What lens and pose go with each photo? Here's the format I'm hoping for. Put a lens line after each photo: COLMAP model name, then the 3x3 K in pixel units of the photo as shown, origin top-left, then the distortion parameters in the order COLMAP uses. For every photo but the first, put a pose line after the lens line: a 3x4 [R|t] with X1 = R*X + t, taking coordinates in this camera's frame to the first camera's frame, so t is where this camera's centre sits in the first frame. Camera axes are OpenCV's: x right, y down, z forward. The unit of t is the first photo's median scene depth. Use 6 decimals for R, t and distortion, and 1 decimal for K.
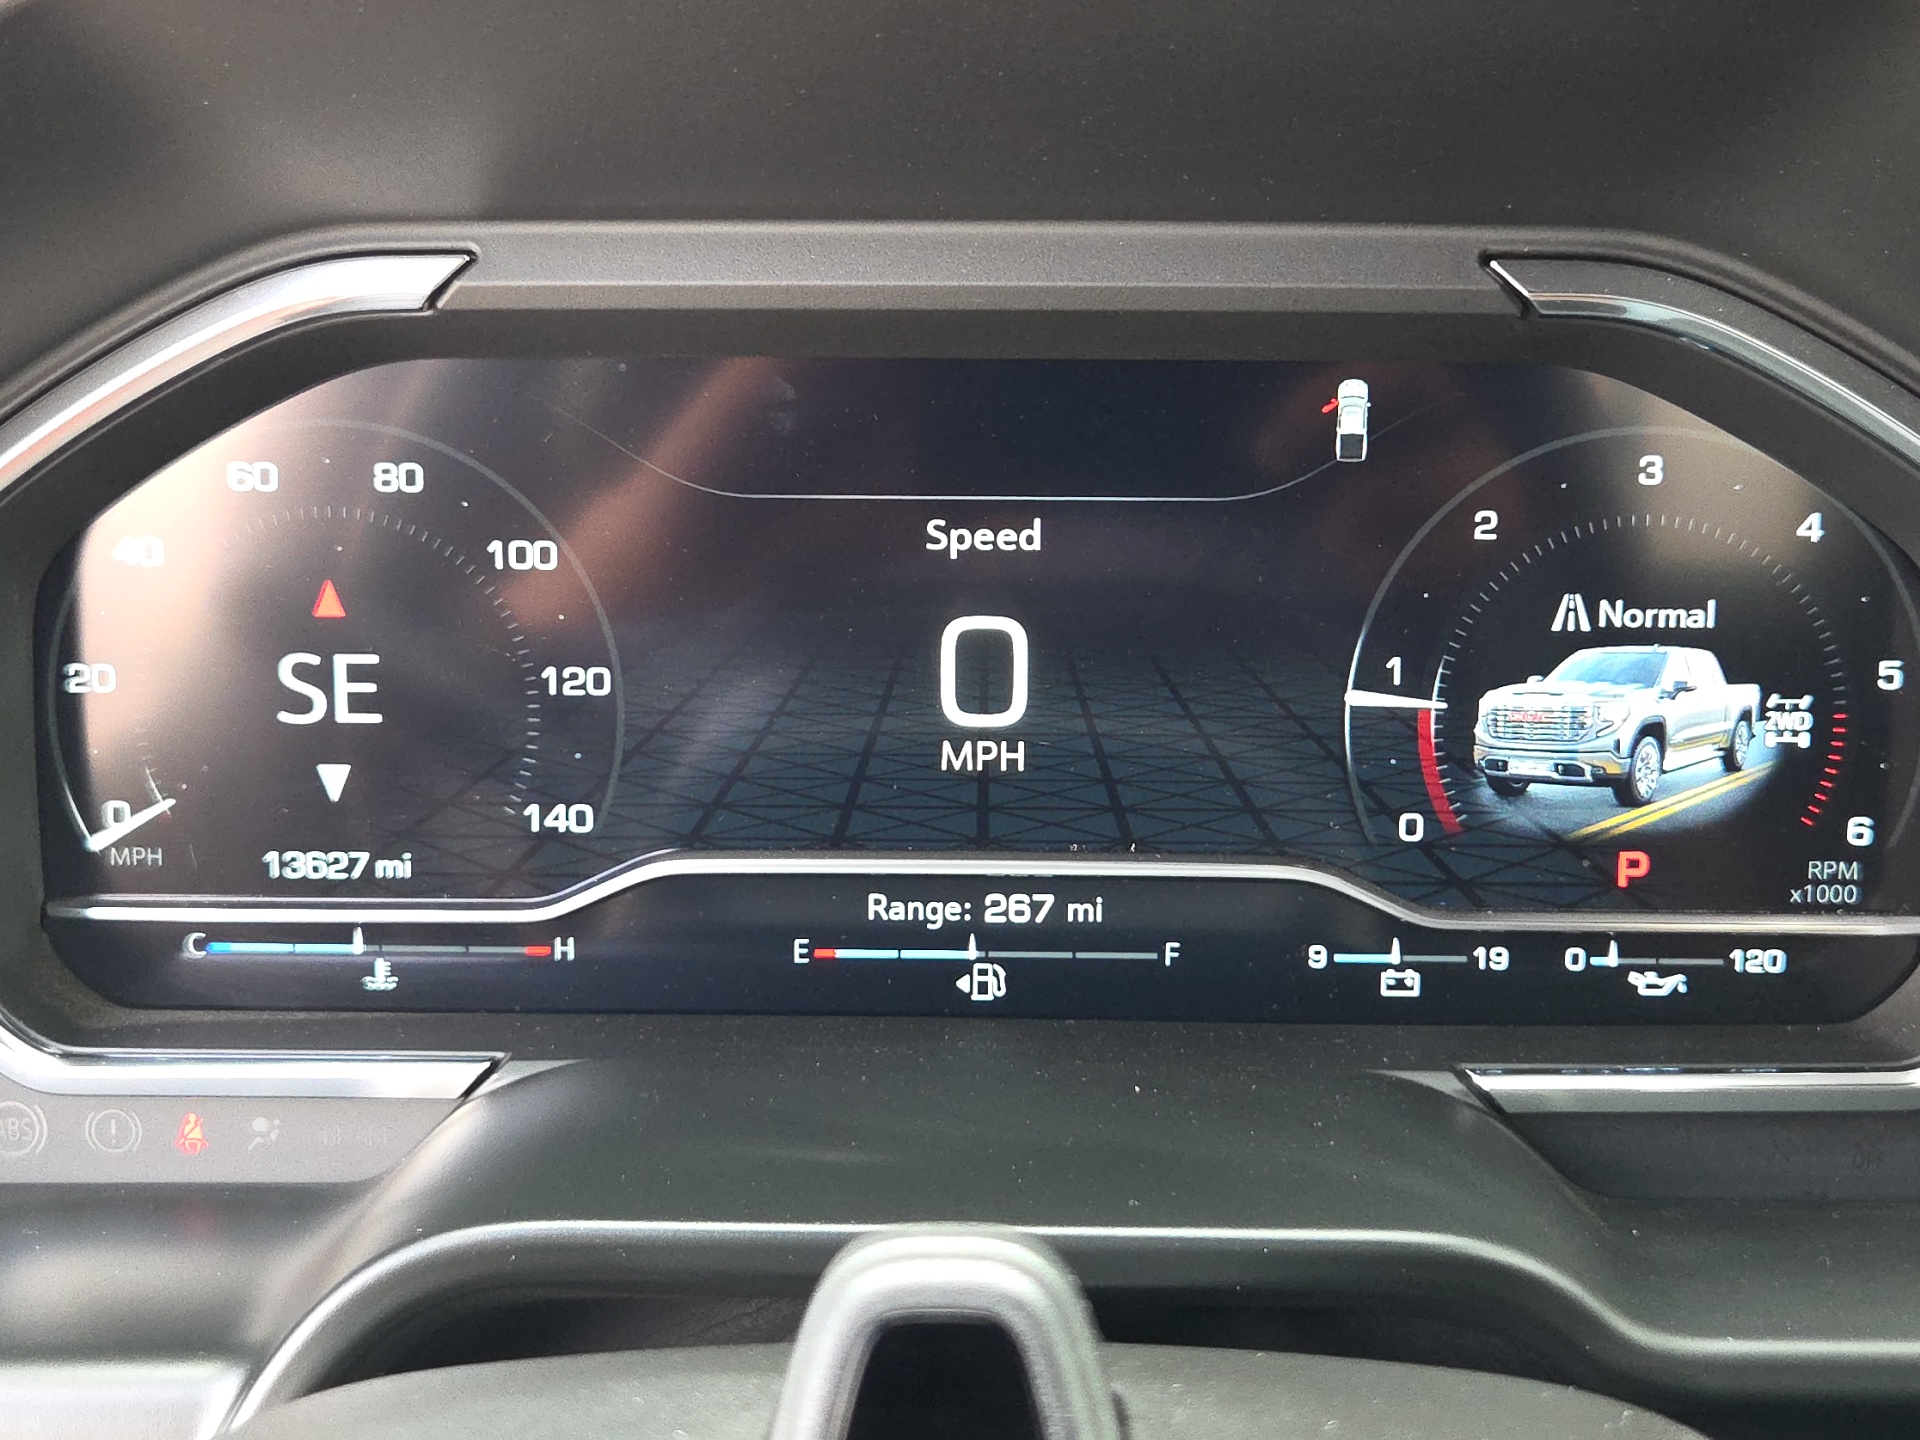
lens RADIAL K [[2238.9, 0, 968.2], [0, 2238.9, 674.0], [0, 0, 1]] dist [0.007236, 0.000000]
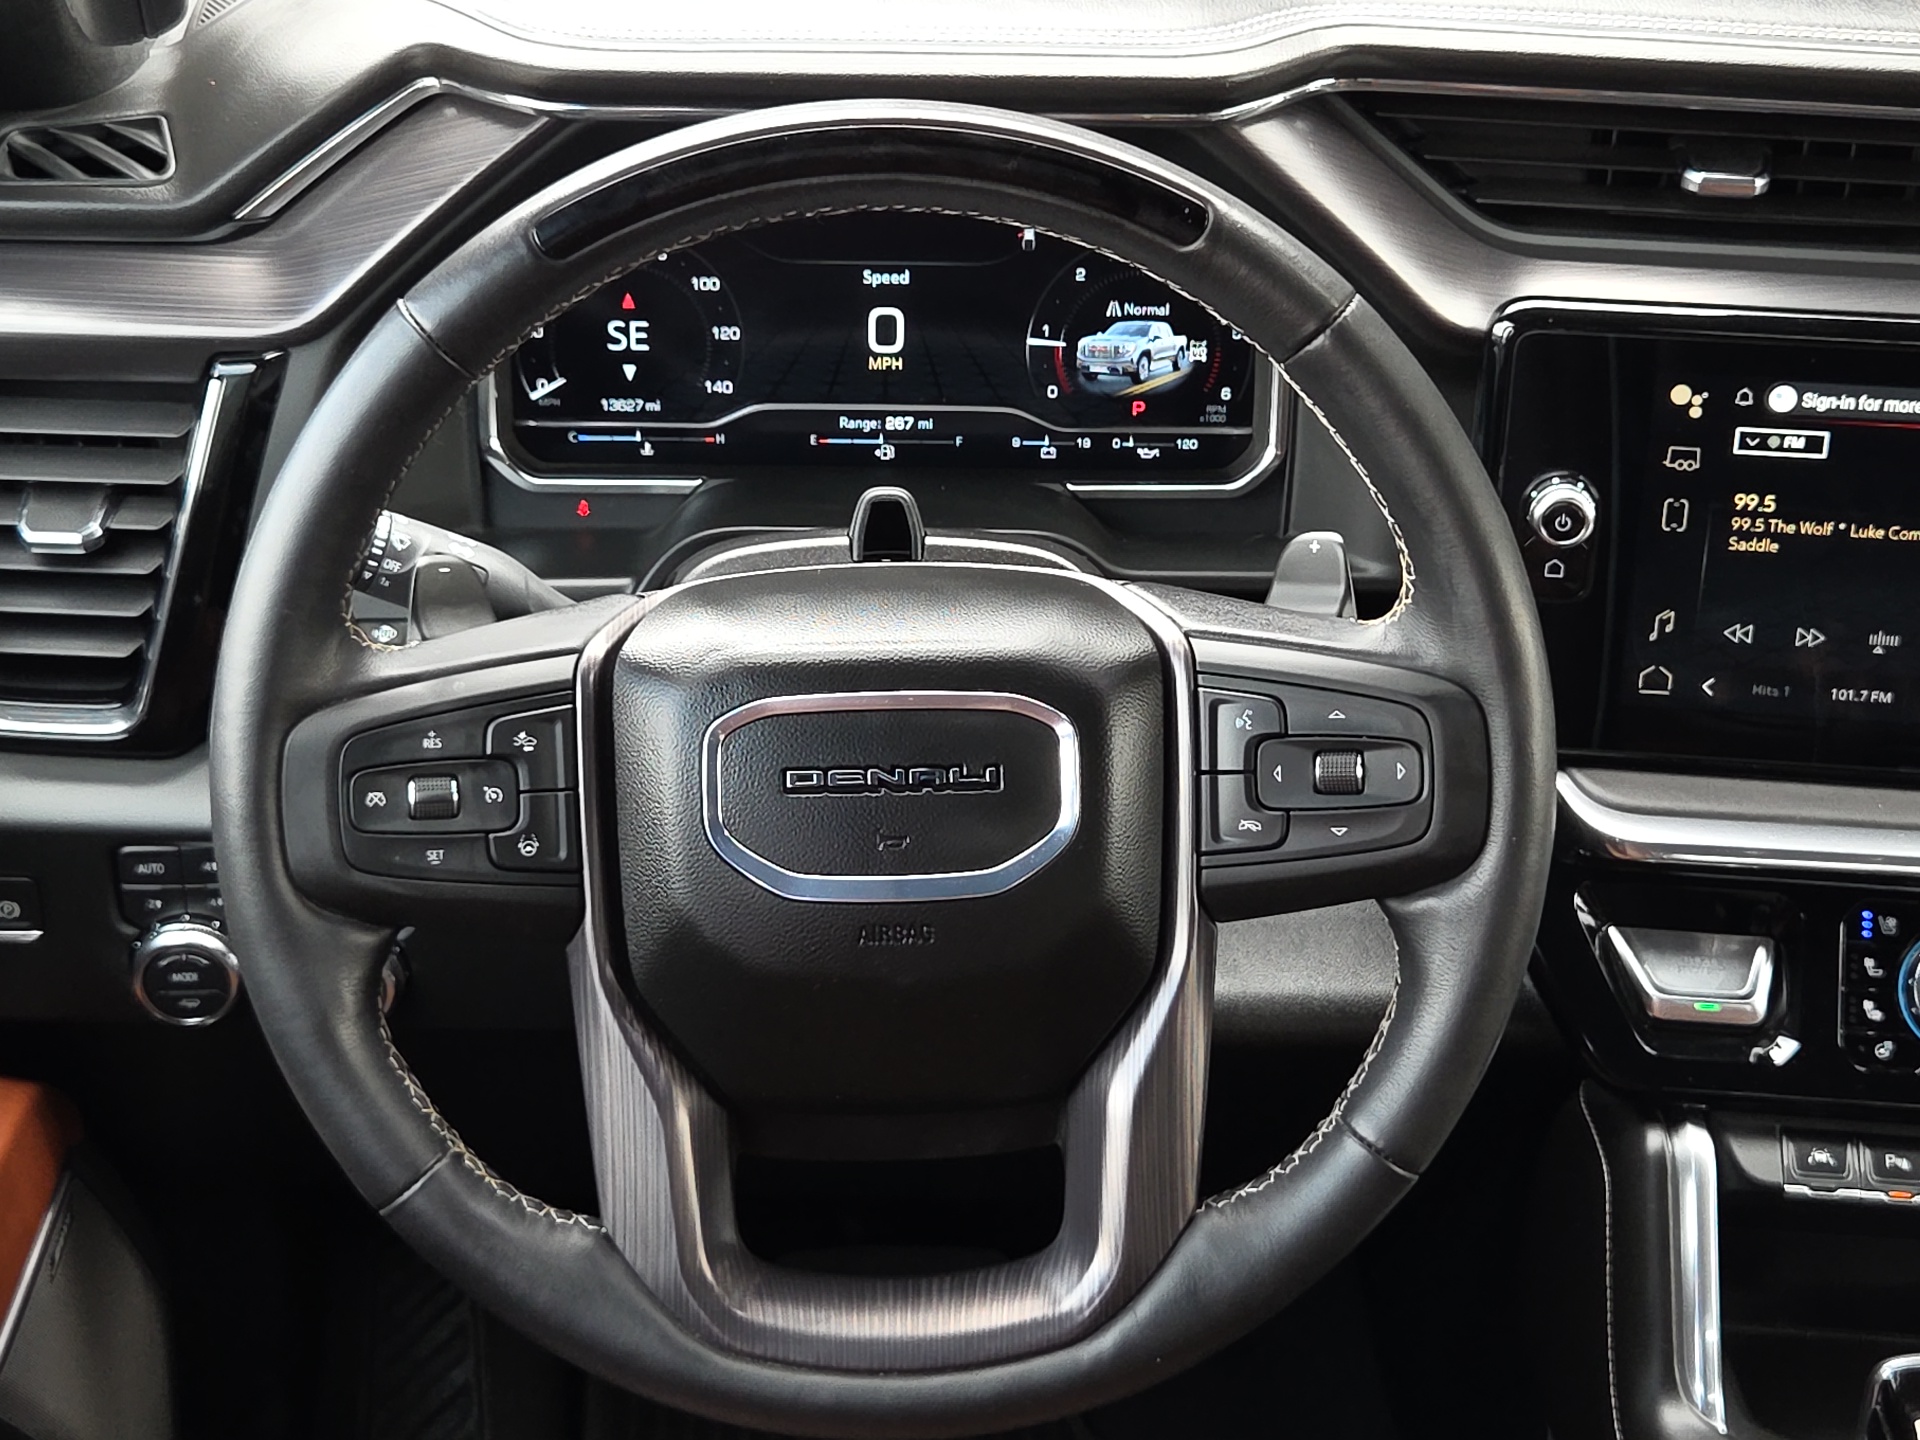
lens RADIAL K [[2862.4, 0, 973.5], [0, 2862.4, 673.7], [0, 0, 1]] dist [0.025556, 0.000000]
pose [[0.999041, -0.001417, 0.043767, -0.036482], [-0.006188, 0.984878, 0.173139, -0.180428], [-0.043350, -0.173244, 0.983924, -2.275428]]
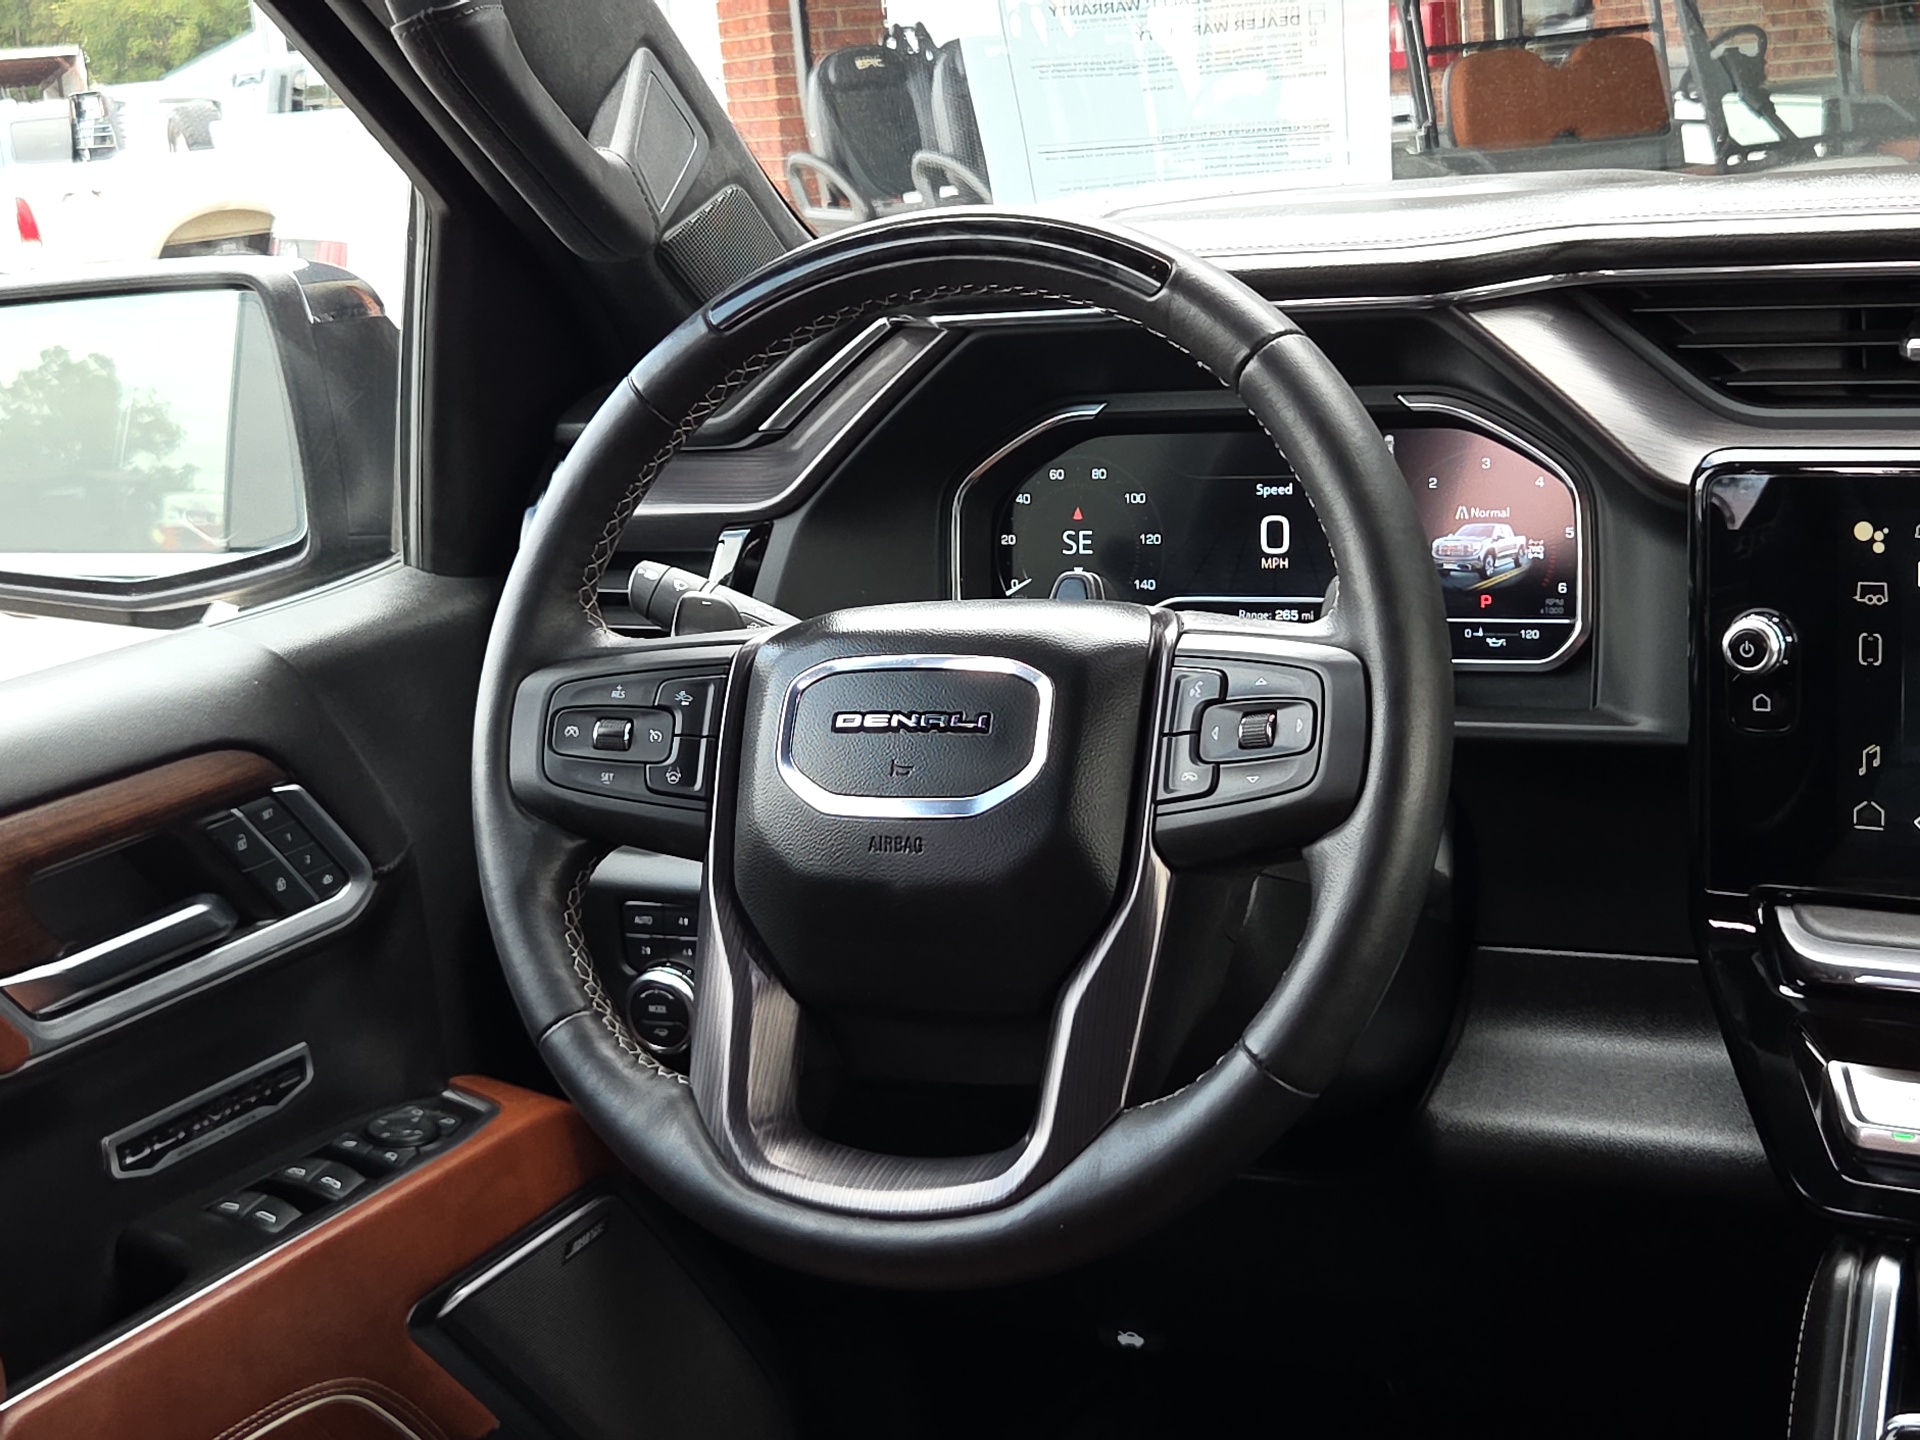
lens RADIAL K [[2744.0, 0, 1000.7], [0, 2744.0, 694.6], [0, 0, 1]] dist [-0.020490, 0.000000]
pose [[0.896604, 0.016464, -0.442527, 1.301845], [-0.044049, 0.997668, -0.052129, 0.418754], [0.440636, 0.066232, 0.895239, -2.430536]]
